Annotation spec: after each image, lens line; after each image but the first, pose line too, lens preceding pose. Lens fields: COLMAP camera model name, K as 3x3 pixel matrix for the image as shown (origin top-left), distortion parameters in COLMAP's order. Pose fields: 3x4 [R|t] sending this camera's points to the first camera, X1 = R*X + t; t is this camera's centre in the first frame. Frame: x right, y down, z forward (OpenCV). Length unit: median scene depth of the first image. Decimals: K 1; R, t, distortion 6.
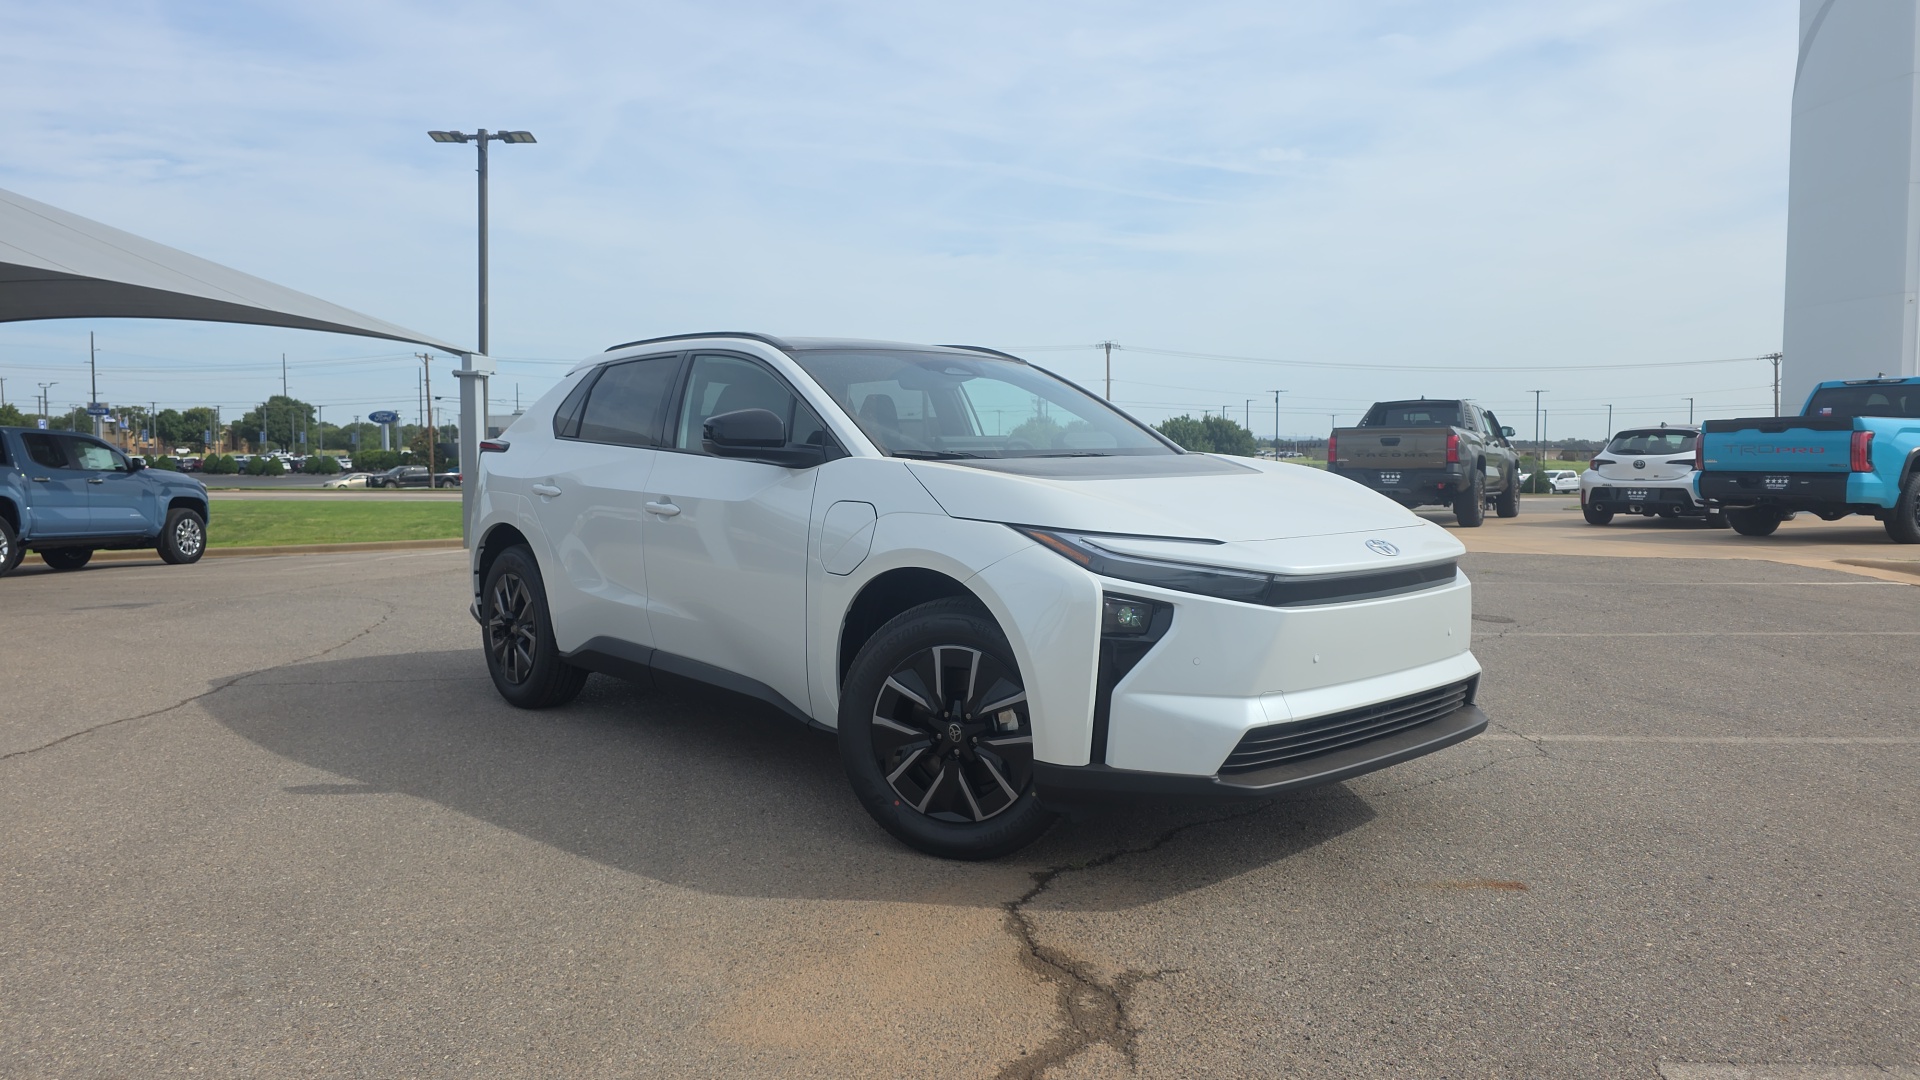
lens RADIAL K [[1290.4, 0, 975.5], [0, 1290.4, 548.4], [0, 0, 1]] dist [0.050439, -0.062548]
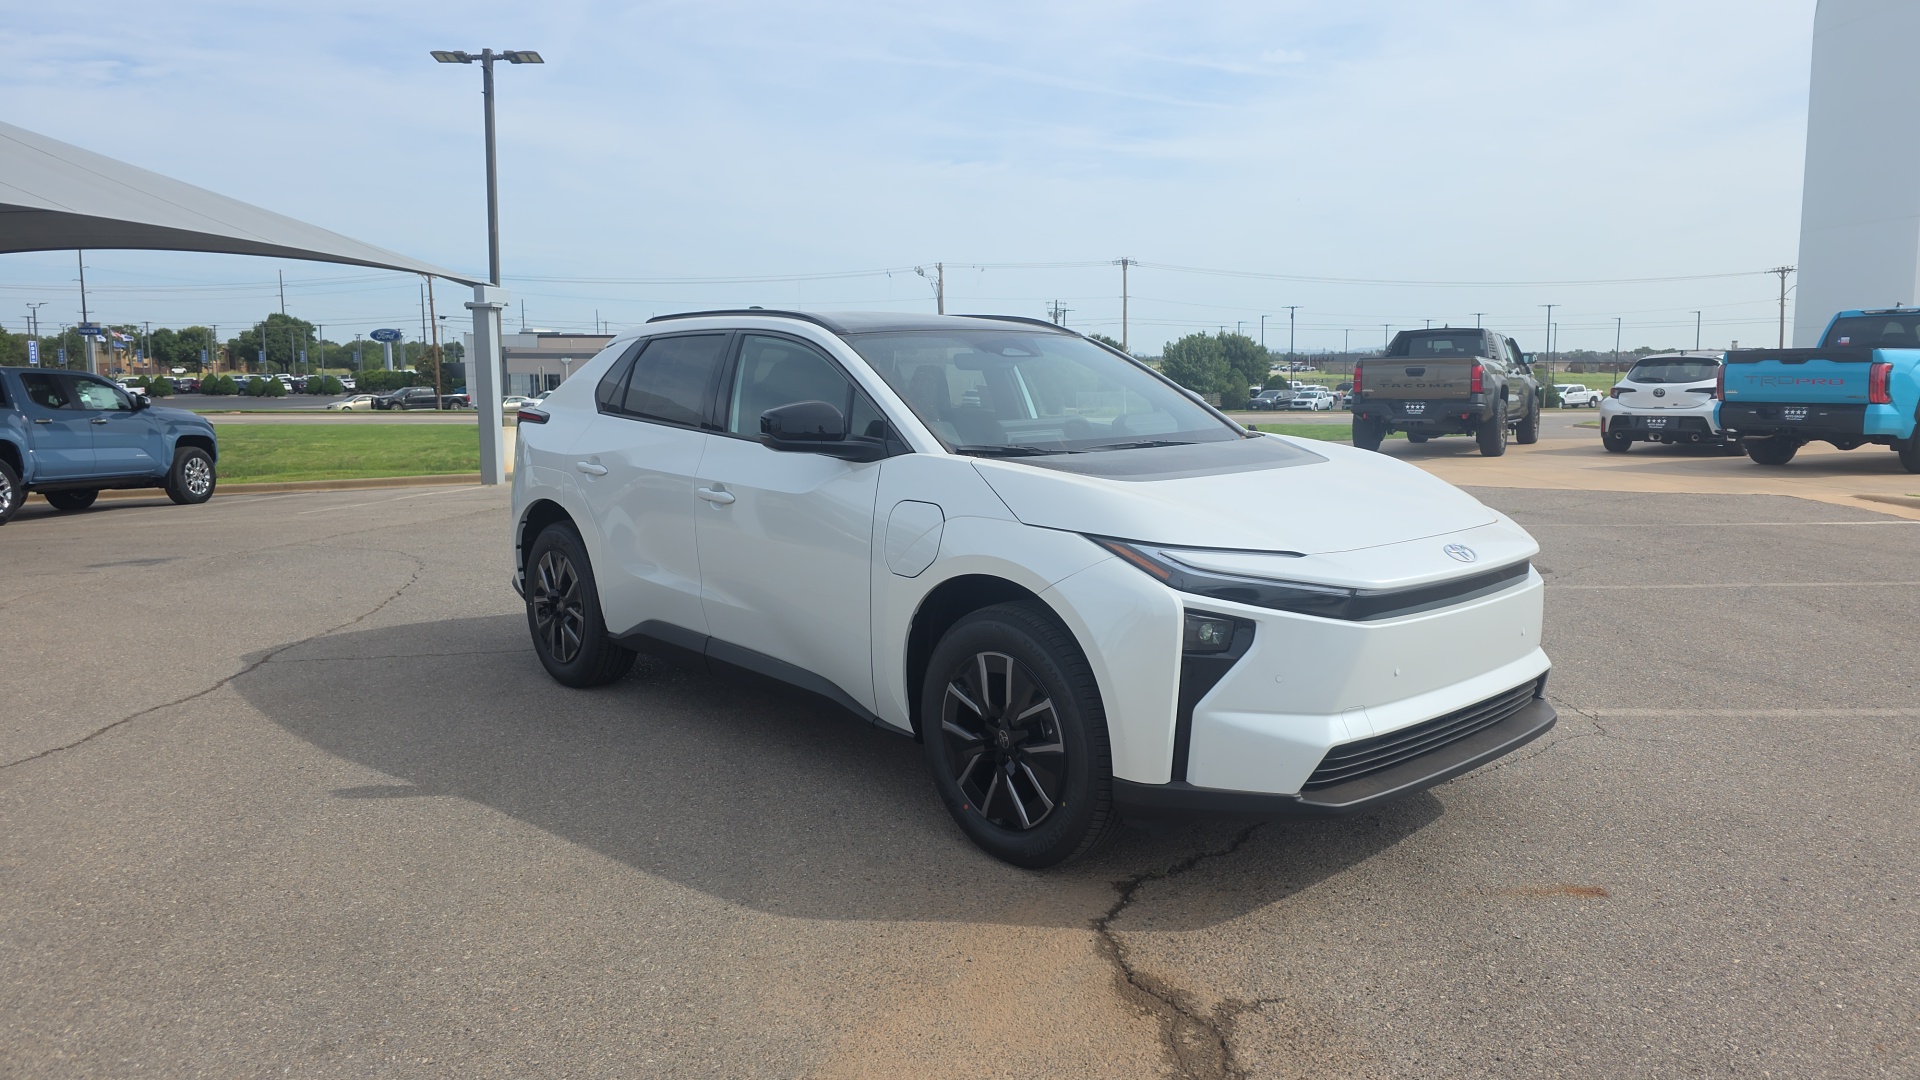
lens RADIAL K [[1288.5, 0, 1029.0], [0, 1288.5, 535.0], [0, 0, 1]] dist [0.040063, -0.045520]
pose [[0.999504, -0.008683, 0.030258, -0.012889], [0.006976, 0.998403, 0.056064, -0.018695], [-0.030697, -0.055825, 0.997969, 0.006110]]
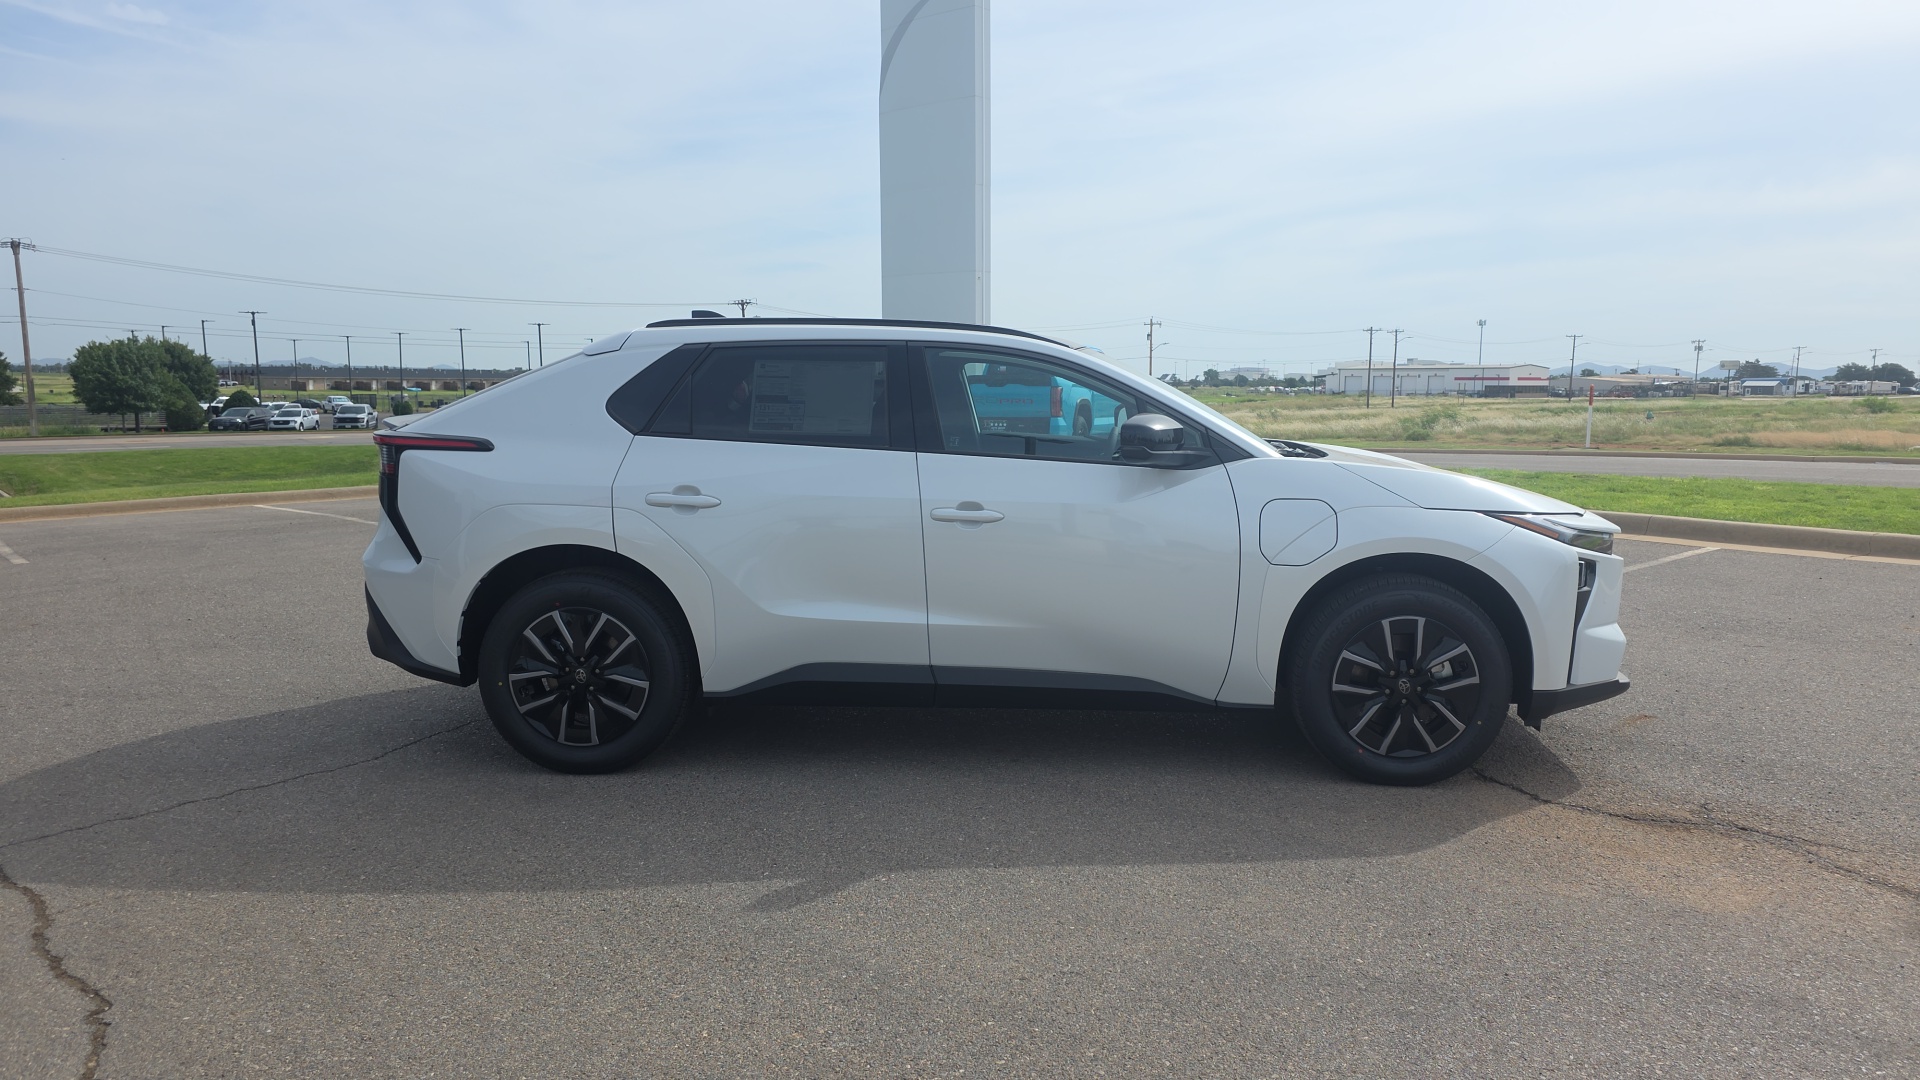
lens RADIAL K [[1286.9, 0, 995.8], [0, 1286.9, 540.5], [0, 0, 1]] dist [0.087936, -0.079958]
pose [[0.703509, -0.083229, 0.705796, -0.304110], [0.049202, 0.996440, 0.068459, -0.025910], [-0.708981, -0.013435, 0.705100, 0.109592]]
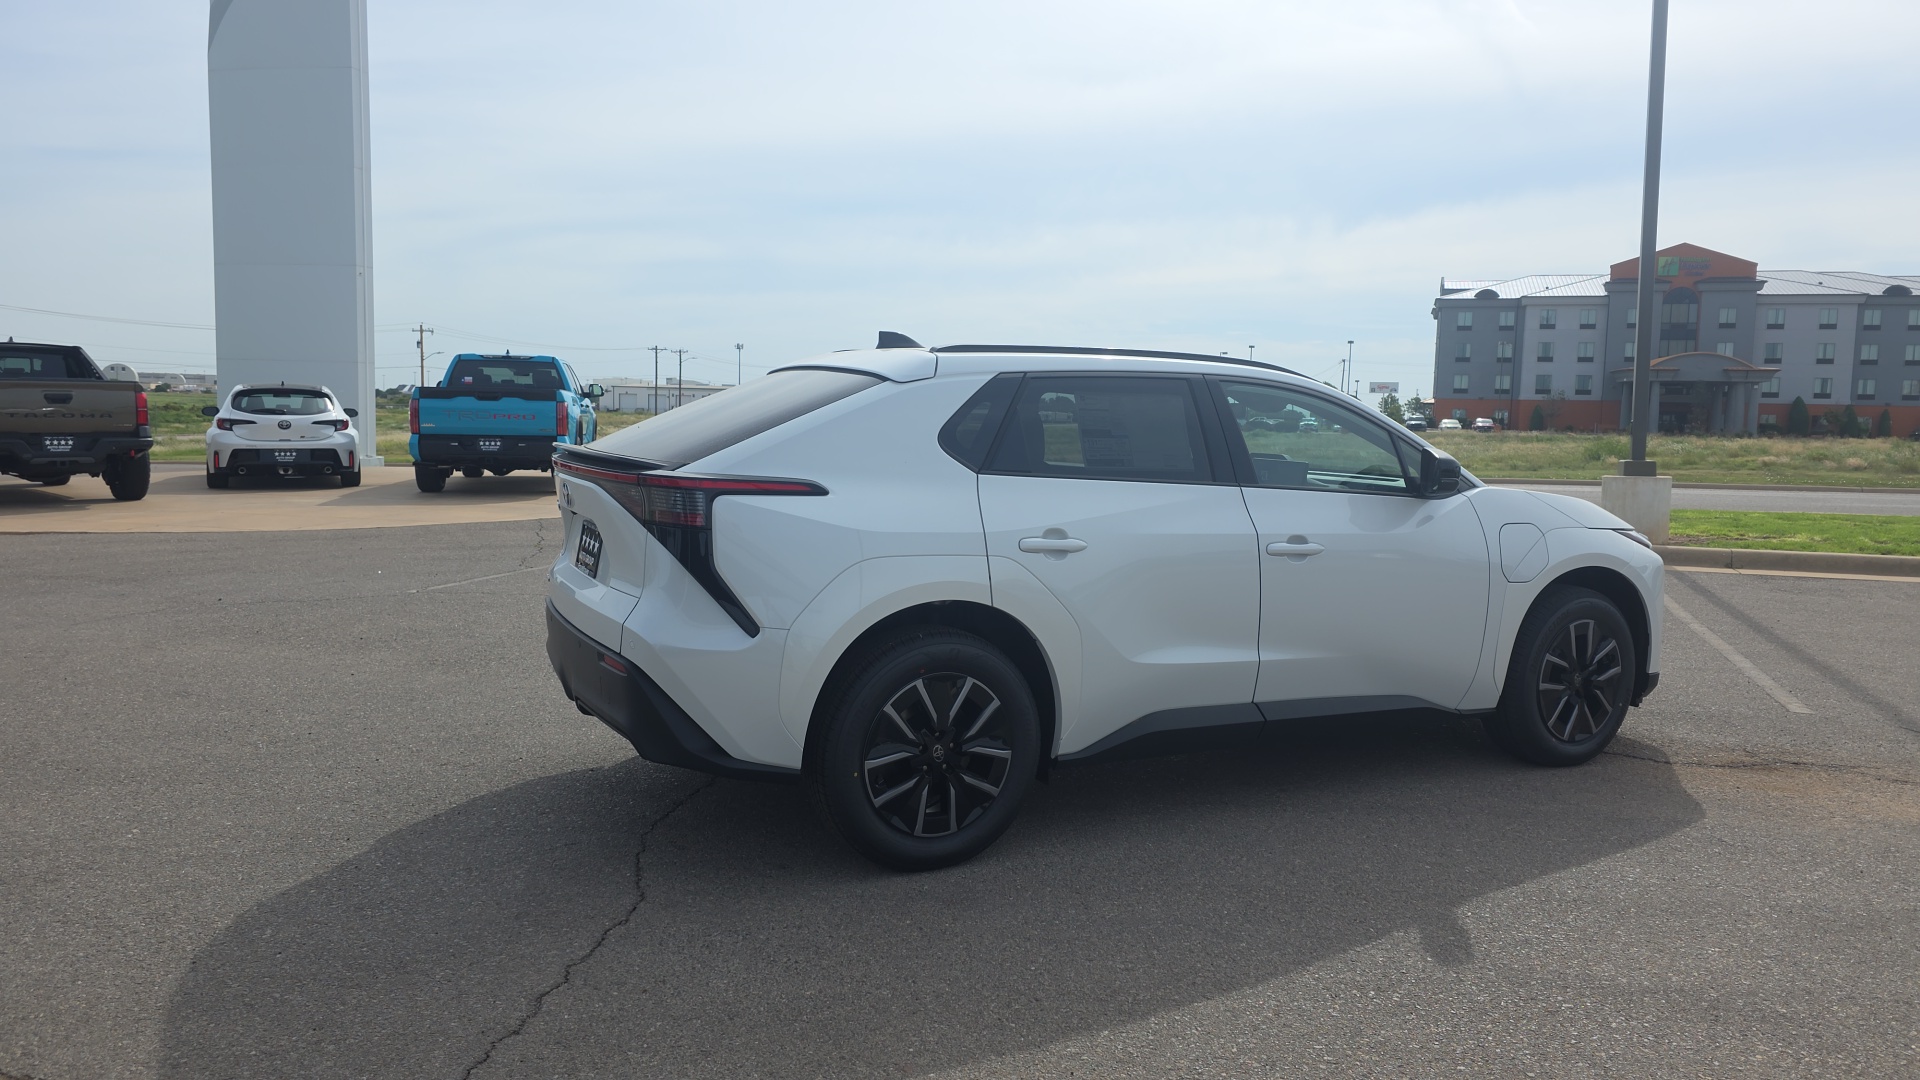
lens RADIAL K [[1294.4, 0, 986.3], [0, 1294.4, 491.4], [0, 0, 1]] dist [0.059914, -0.059363]
pose [[0.238729, -0.055697, 0.969488, -0.417933], [0.049276, 0.997762, 0.045188, -0.043652], [-0.969835, 0.036985, 0.240939, 0.336853]]
